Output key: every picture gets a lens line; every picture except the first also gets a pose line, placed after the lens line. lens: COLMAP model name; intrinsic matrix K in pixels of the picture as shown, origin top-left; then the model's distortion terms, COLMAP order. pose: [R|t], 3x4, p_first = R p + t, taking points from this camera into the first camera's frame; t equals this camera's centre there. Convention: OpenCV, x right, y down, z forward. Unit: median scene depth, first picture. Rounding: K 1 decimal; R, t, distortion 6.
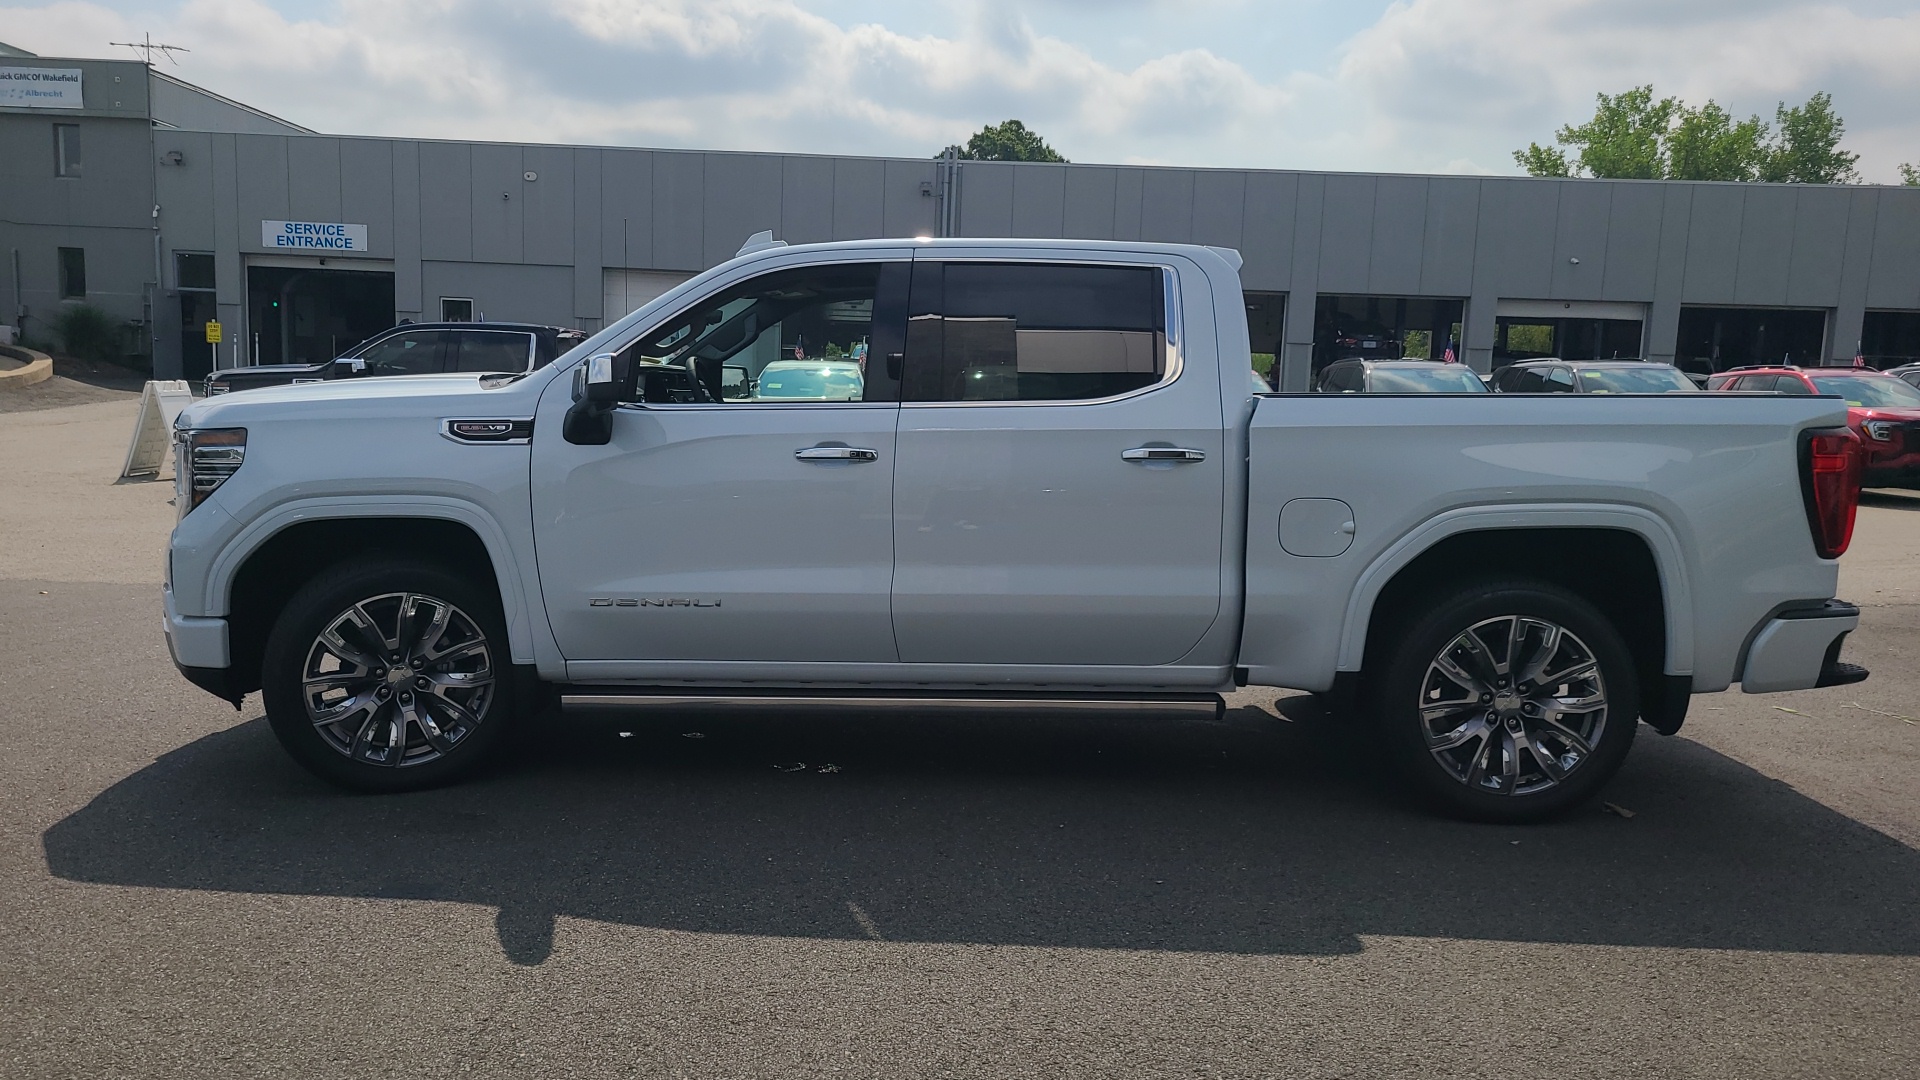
lens RADIAL K [[1480.5, 0, 925.4], [0, 1480.5, 552.3], [0, 0, 1]] dist [0.045611, -0.007269]
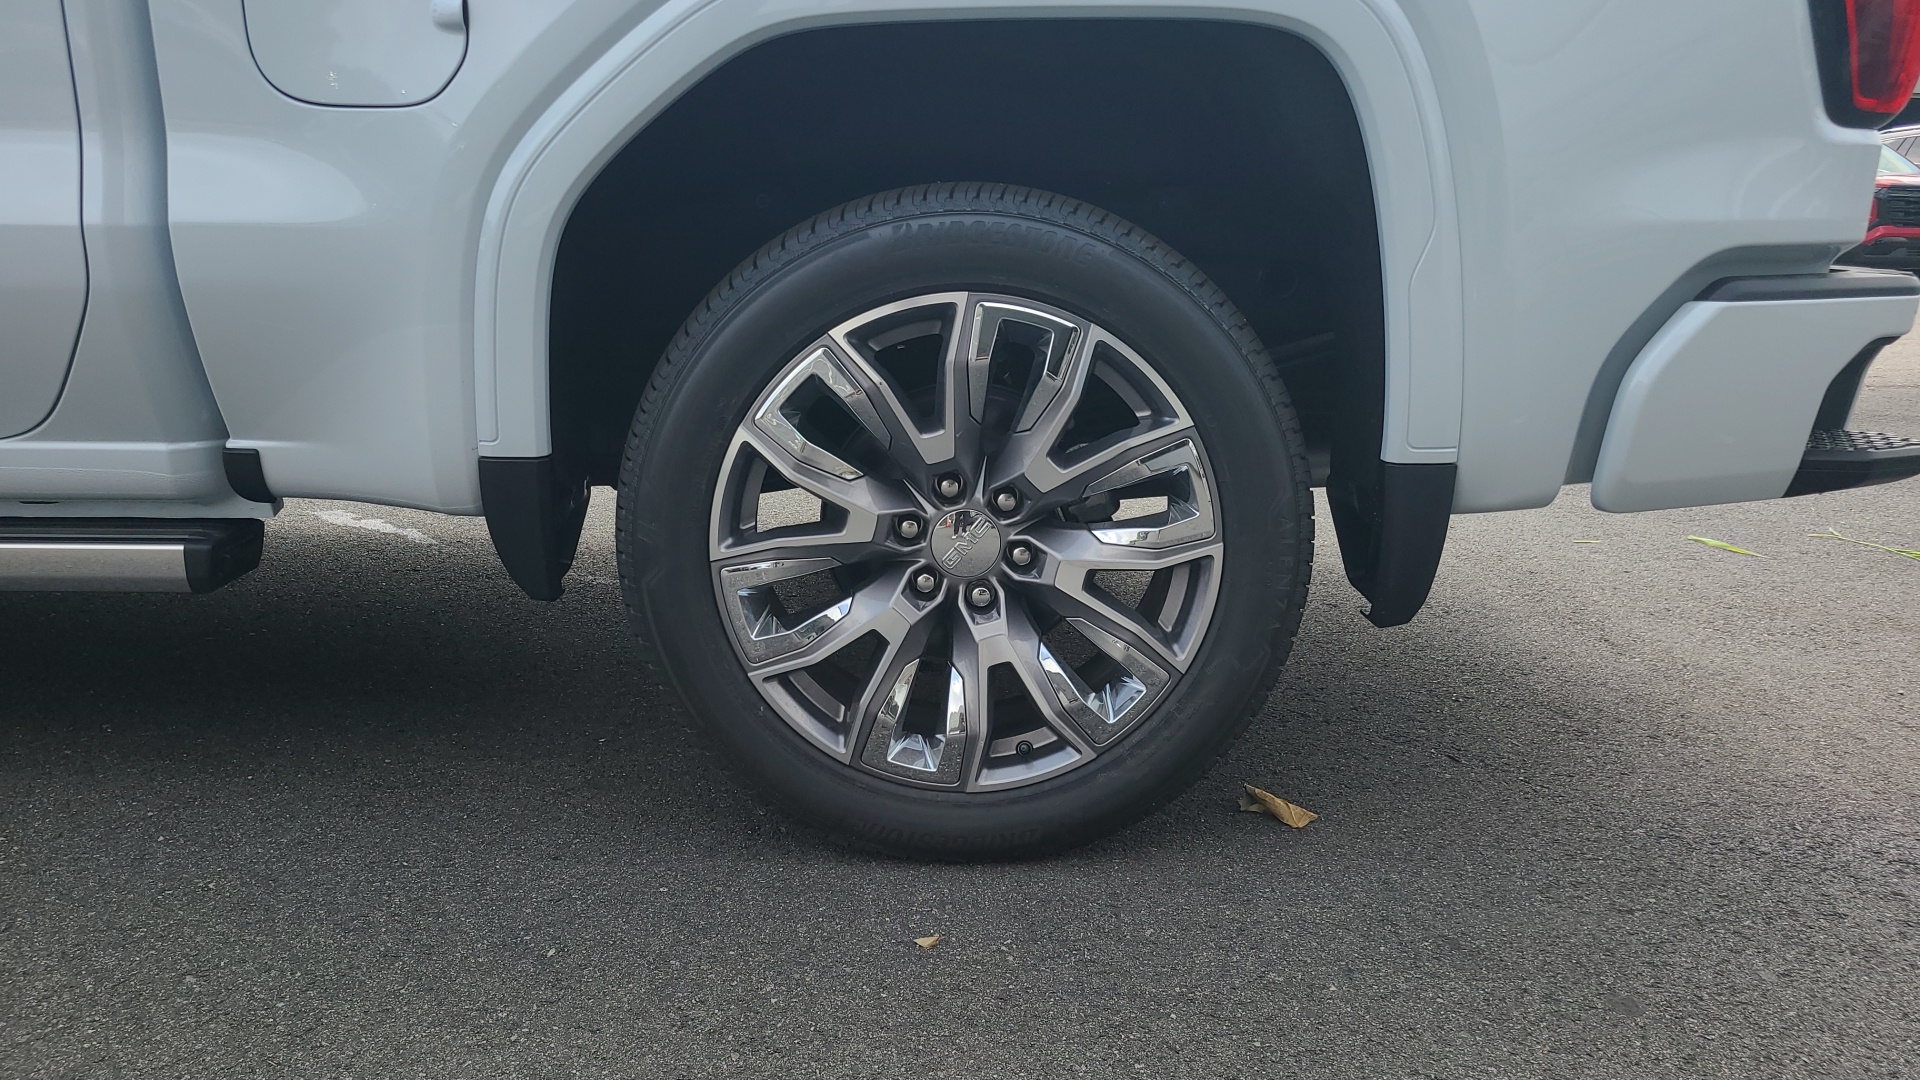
lens RADIAL K [[1480.5, 0, 925.4], [0, 1480.5, 552.3], [0, 0, 1]] dist [0.045611, -0.007269]
pose [[0.999495, -0.003004, 0.031635, 0.371068], [-0.000732, 0.993083, 0.117413, 0.061105], [-0.031769, -0.117377, 0.992579, 0.642533]]
